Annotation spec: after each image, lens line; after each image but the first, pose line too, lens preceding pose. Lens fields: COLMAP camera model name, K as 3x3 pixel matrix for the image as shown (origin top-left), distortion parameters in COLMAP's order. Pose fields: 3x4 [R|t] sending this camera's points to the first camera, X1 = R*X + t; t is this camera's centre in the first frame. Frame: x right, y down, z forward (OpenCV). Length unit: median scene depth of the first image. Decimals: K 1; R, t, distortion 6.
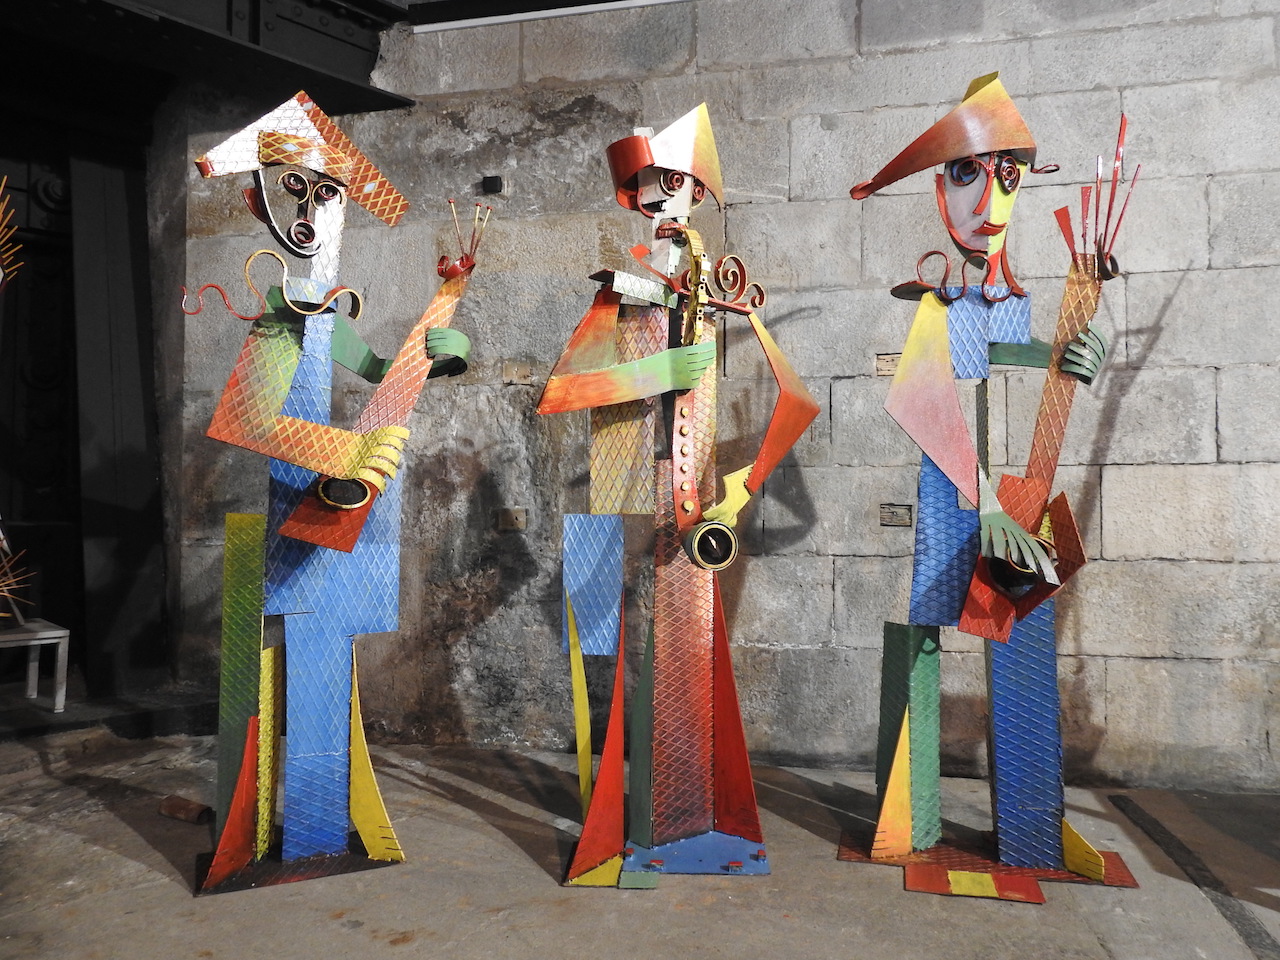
lens RADIAL K [[911.7, 0, 637.3], [0, 911.7, 484.9], [0, 0, 1]] dist [-0.002408, 0.001952]
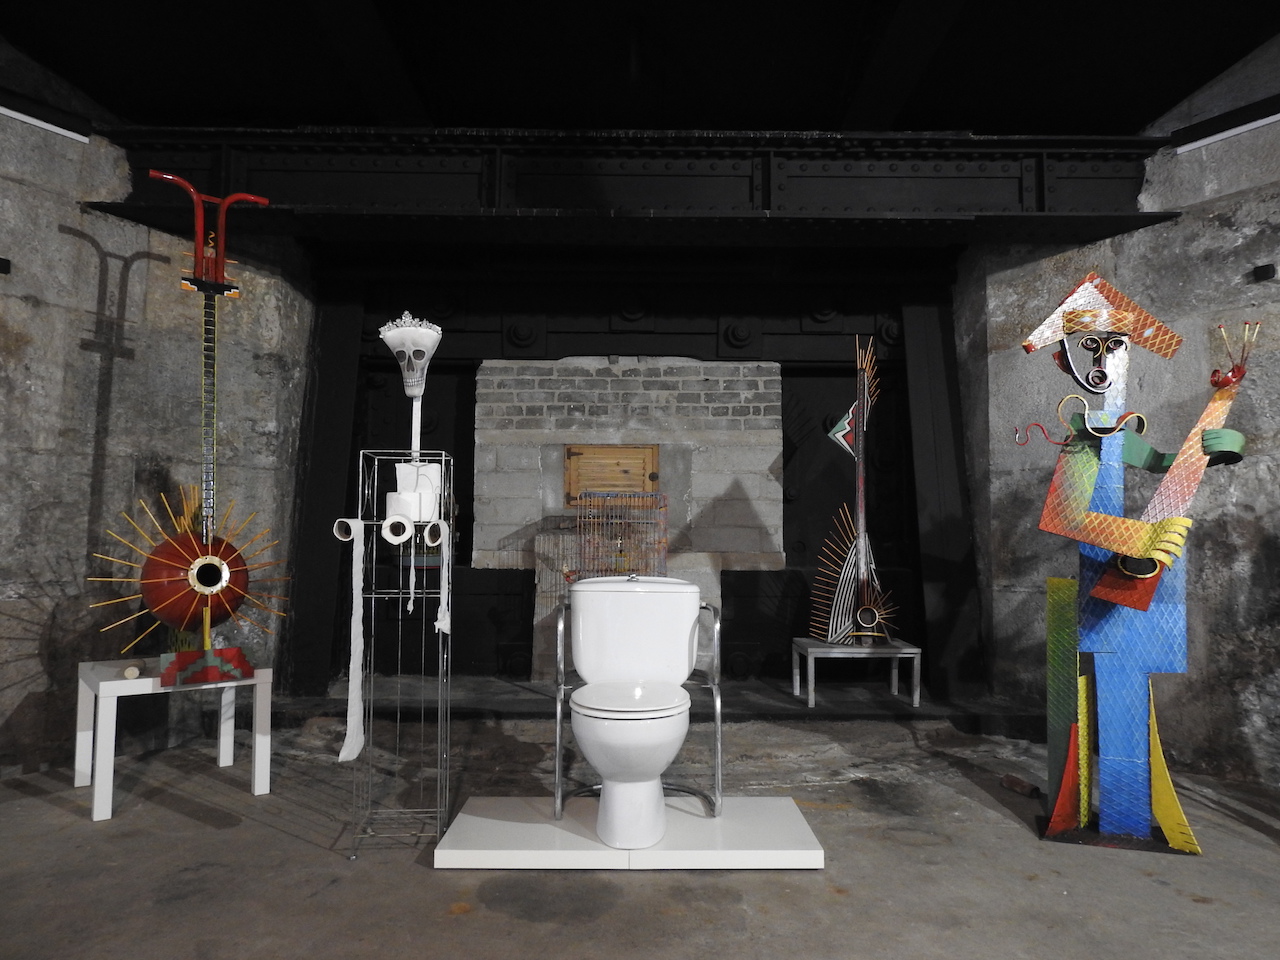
lens RADIAL K [[911.7, 0, 637.3], [0, 911.7, 484.9], [0, 0, 1]] dist [-0.002408, 0.001952]
pose [[0.707550, -0.041279, -0.705456, 0.070340], [0.018641, 0.999035, -0.039761, -0.045444], [0.706417, 0.014982, 0.707637, -0.306512]]
